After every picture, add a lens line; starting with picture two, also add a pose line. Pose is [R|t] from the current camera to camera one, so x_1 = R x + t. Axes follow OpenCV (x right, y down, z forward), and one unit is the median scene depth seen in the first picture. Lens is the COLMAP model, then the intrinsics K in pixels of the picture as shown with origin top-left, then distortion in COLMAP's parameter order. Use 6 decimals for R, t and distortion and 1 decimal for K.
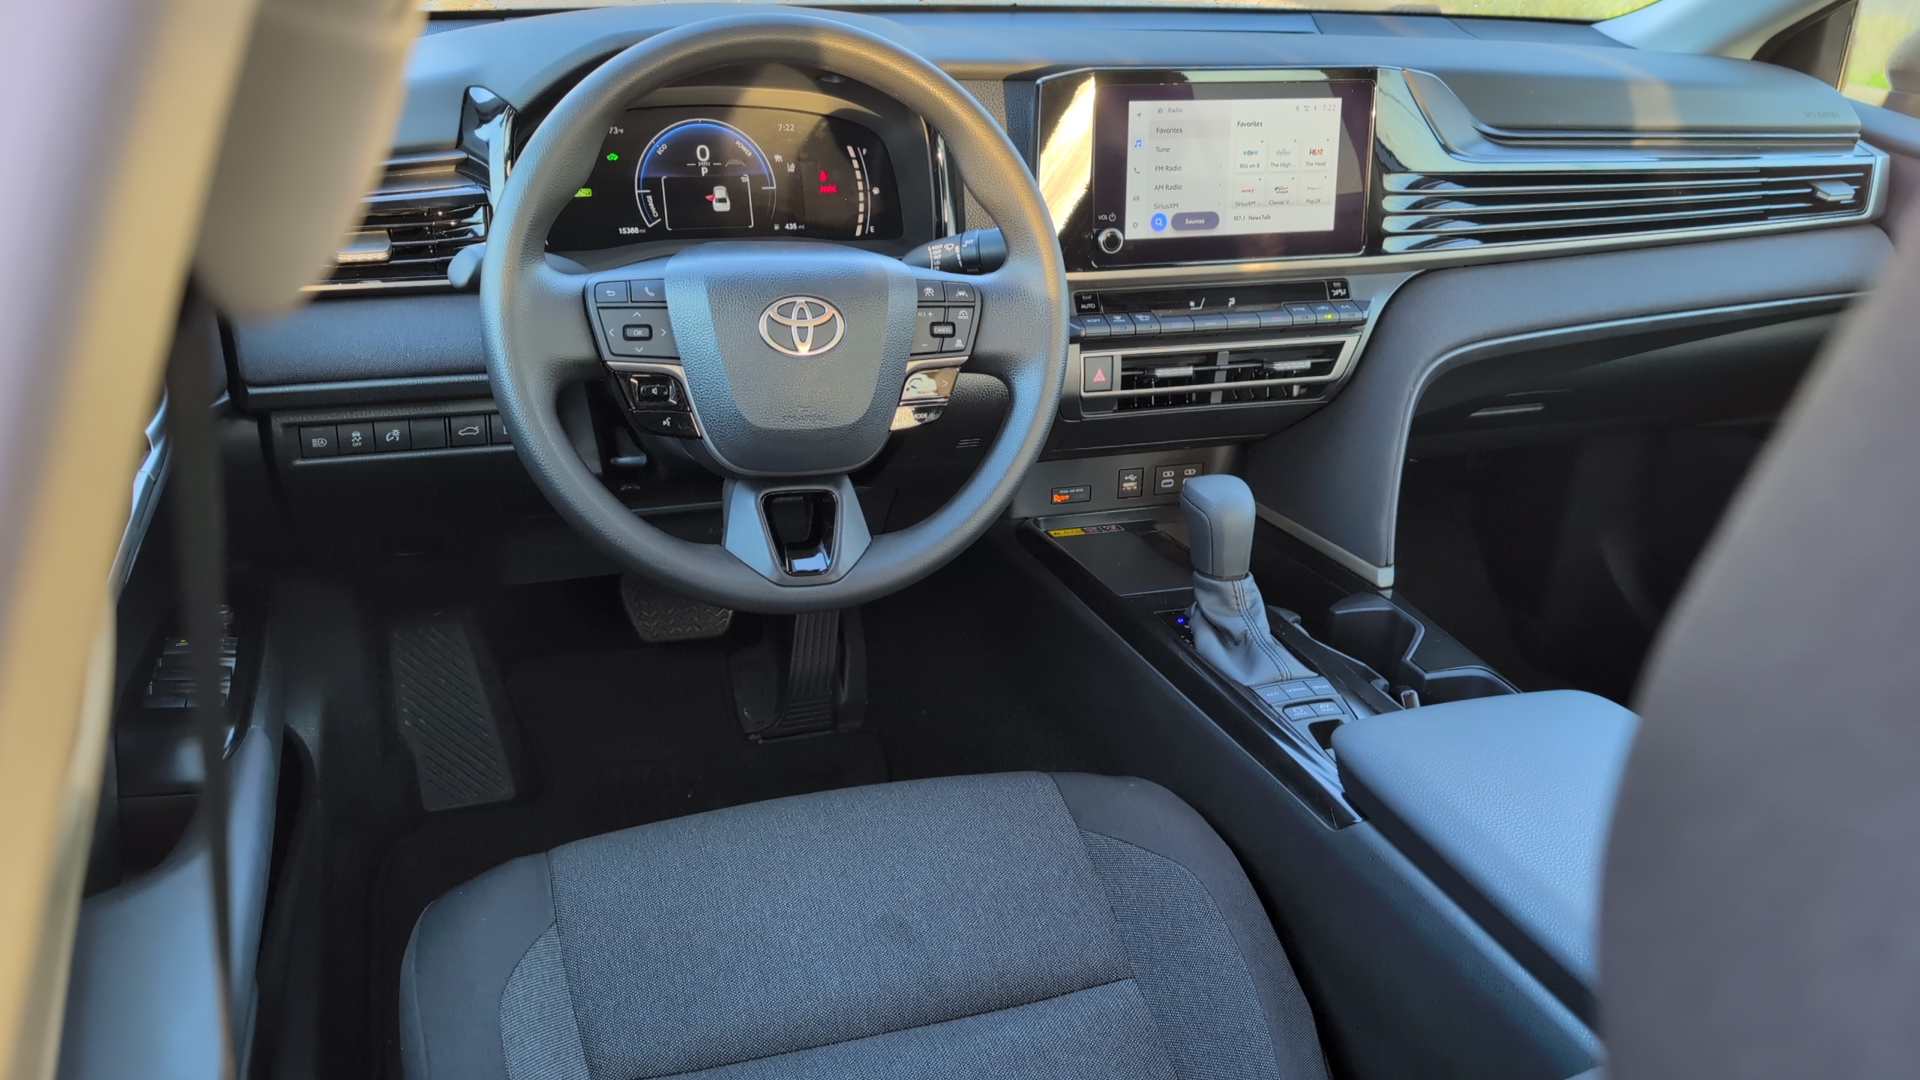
lens RADIAL K [[1637.7, 0, 960.0], [0, 1637.7, 540.0], [0, 0, 1]] dist [0.012027, 0.003460]
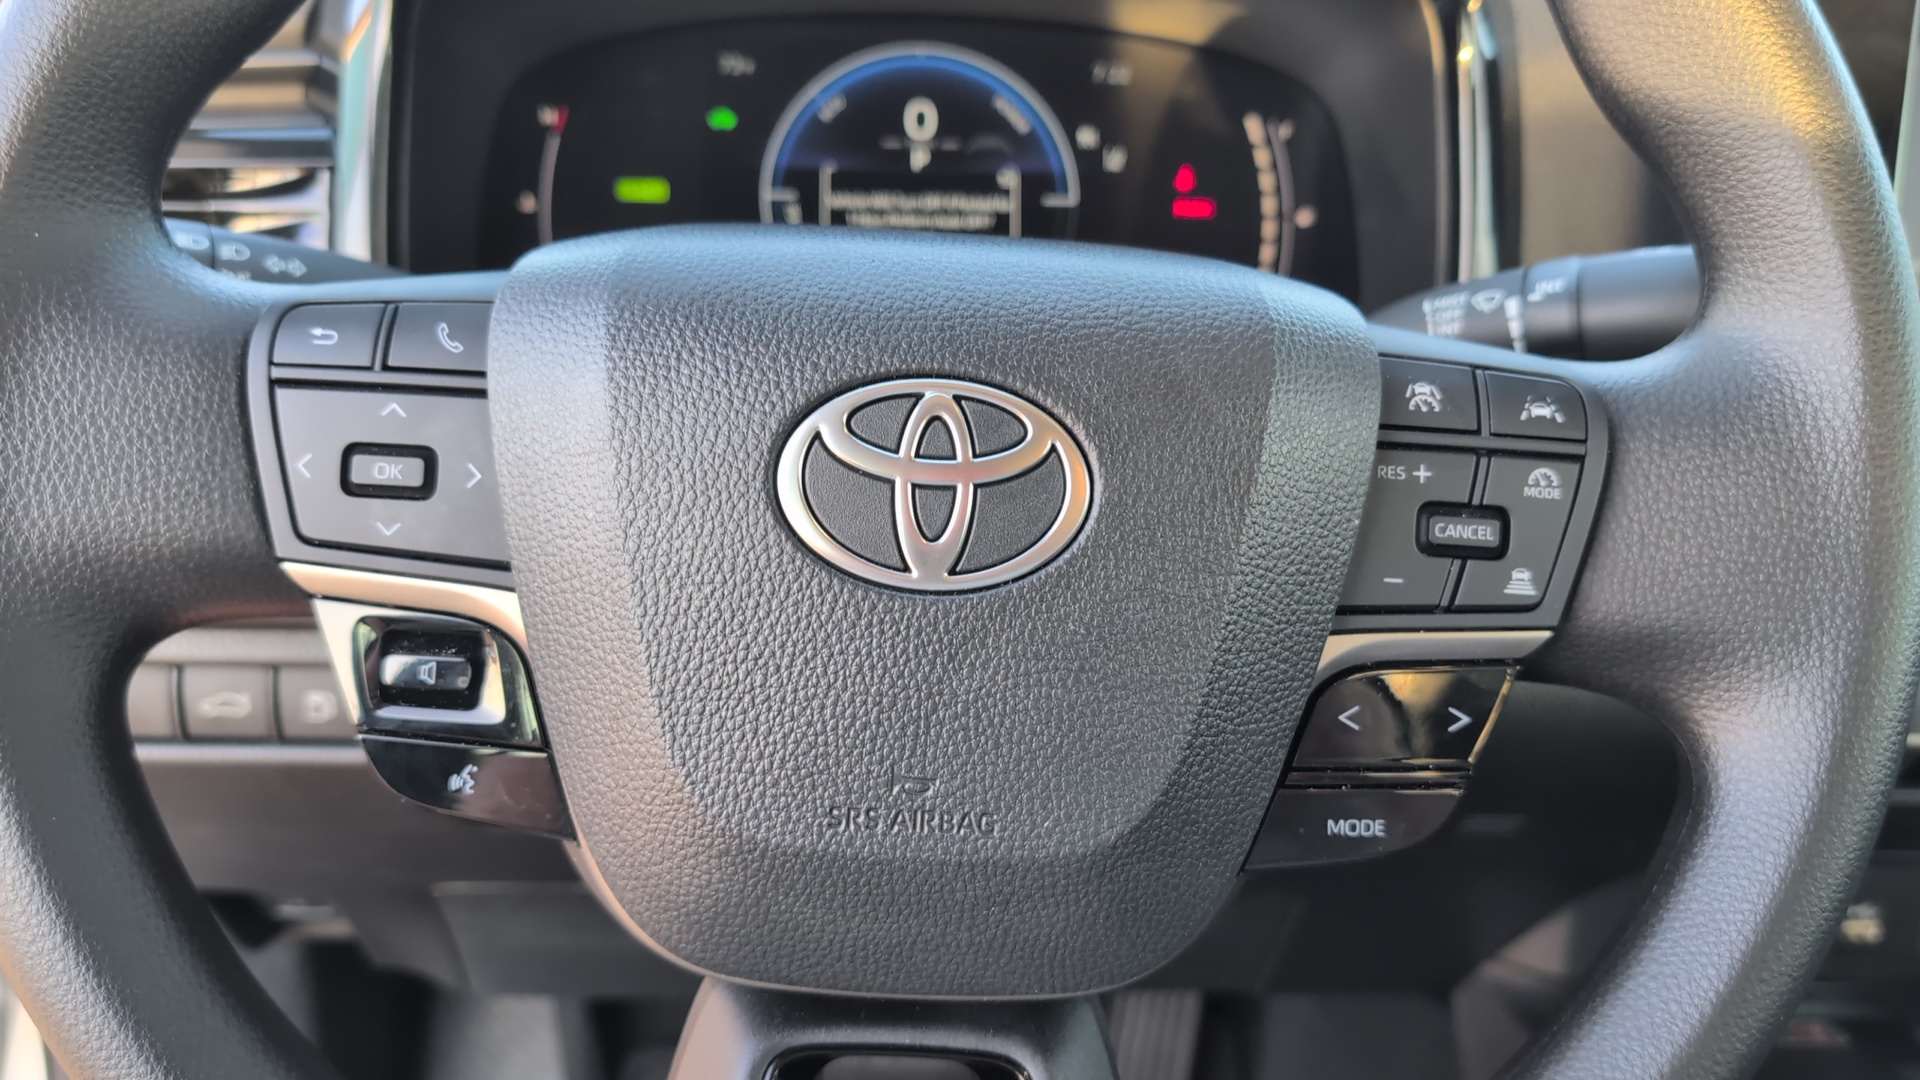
lens RADIAL K [[1637.7, 0, 960.0], [0, 1637.7, 540.0], [0, 0, 1]] dist [0.012027, 0.003460]
pose [[0.958426, 0.065279, -0.277773, -0.015124], [-0.099215, 0.988977, -0.109911, -0.087069], [0.267536, 0.132901, 0.954338, 0.706217]]
